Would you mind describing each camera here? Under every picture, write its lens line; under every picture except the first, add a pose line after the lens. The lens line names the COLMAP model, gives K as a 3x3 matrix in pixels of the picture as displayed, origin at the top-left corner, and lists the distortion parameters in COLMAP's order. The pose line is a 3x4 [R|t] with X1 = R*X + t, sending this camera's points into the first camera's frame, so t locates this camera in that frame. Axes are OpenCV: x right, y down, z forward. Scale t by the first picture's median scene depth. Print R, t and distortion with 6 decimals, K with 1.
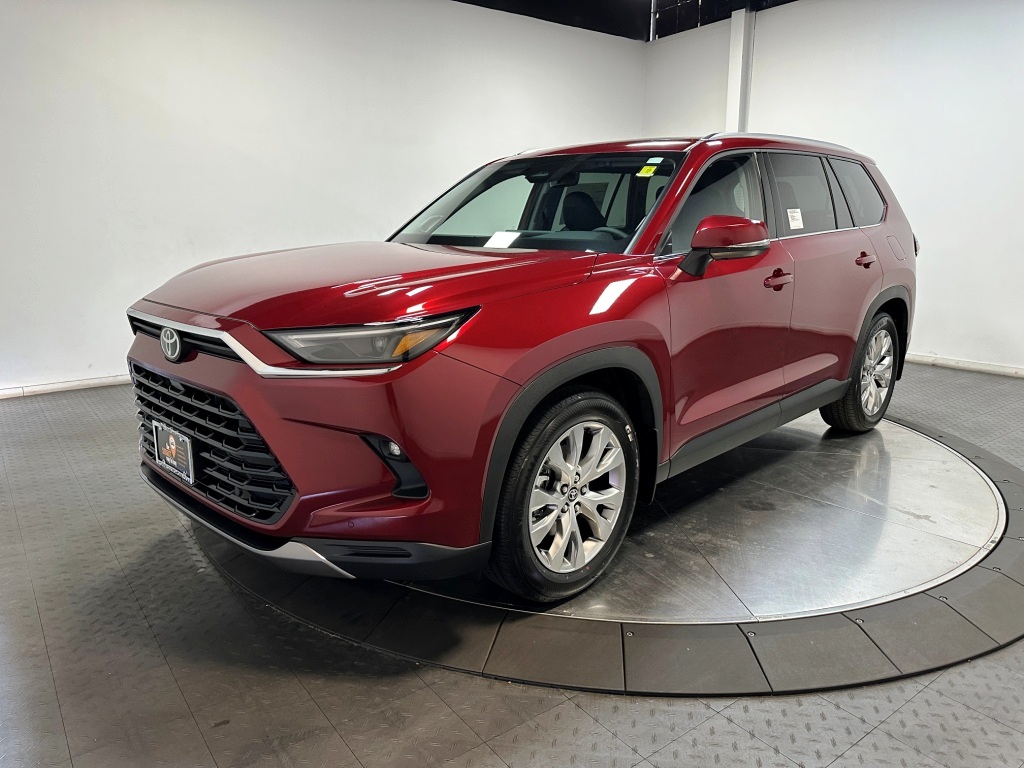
lens RADIAL K [[742.6, 0, 514.2], [0, 742.6, 380.7], [0, 0, 1]] dist [0.067109, -0.091939]
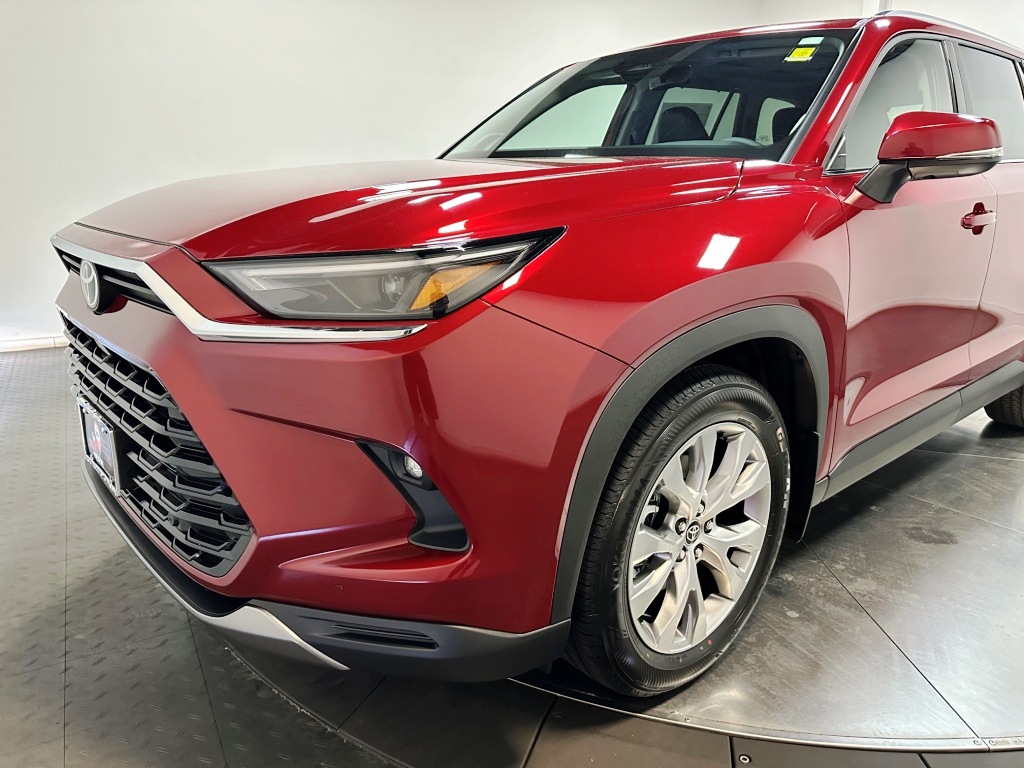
lens RADIAL K [[735.4, 0, 512.6], [0, 735.4, 379.3], [0, 0, 1]] dist [-0.005479, -0.003120]
pose [[0.996824, 0.030208, -0.073683, -0.035125], [-0.026928, 0.998619, 0.045116, -0.005220], [0.074945, -0.042989, 0.996261, 0.363435]]
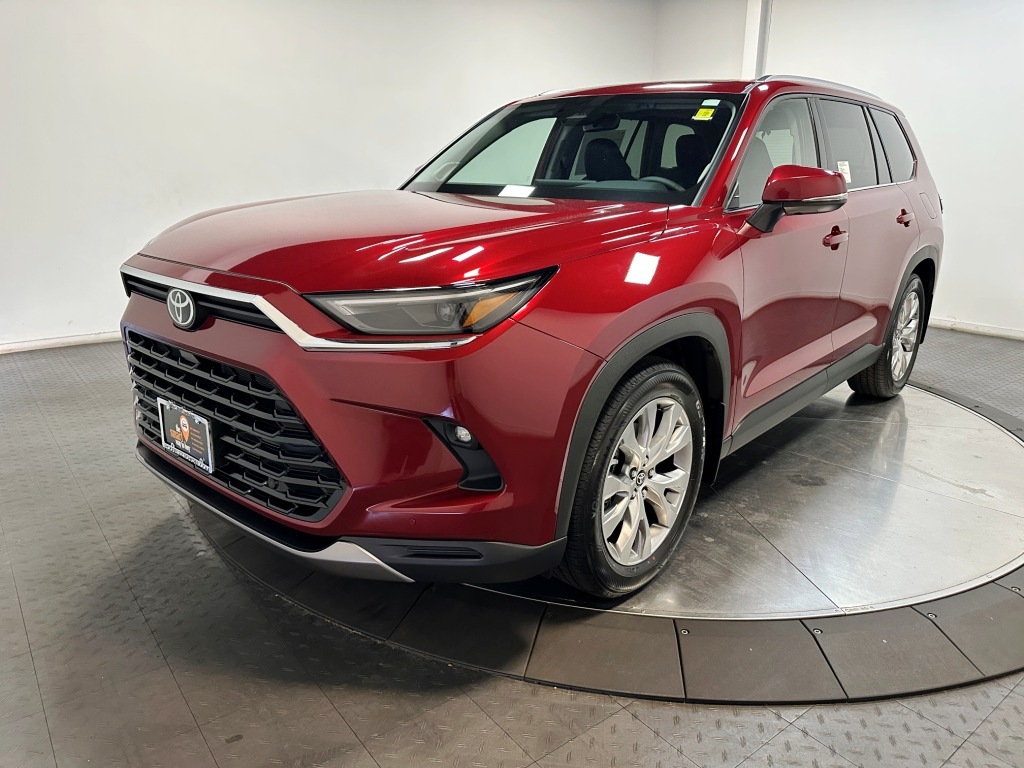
lens RADIAL K [[742.6, 0, 514.2], [0, 742.6, 380.7], [0, 0, 1]] dist [0.067109, -0.091939]
pose [[0.997981, -0.002240, 0.063474, -0.132044], [-0.001498, 0.998270, 0.058777, -0.017191], [-0.063495, -0.058753, 0.996251, 0.125339]]
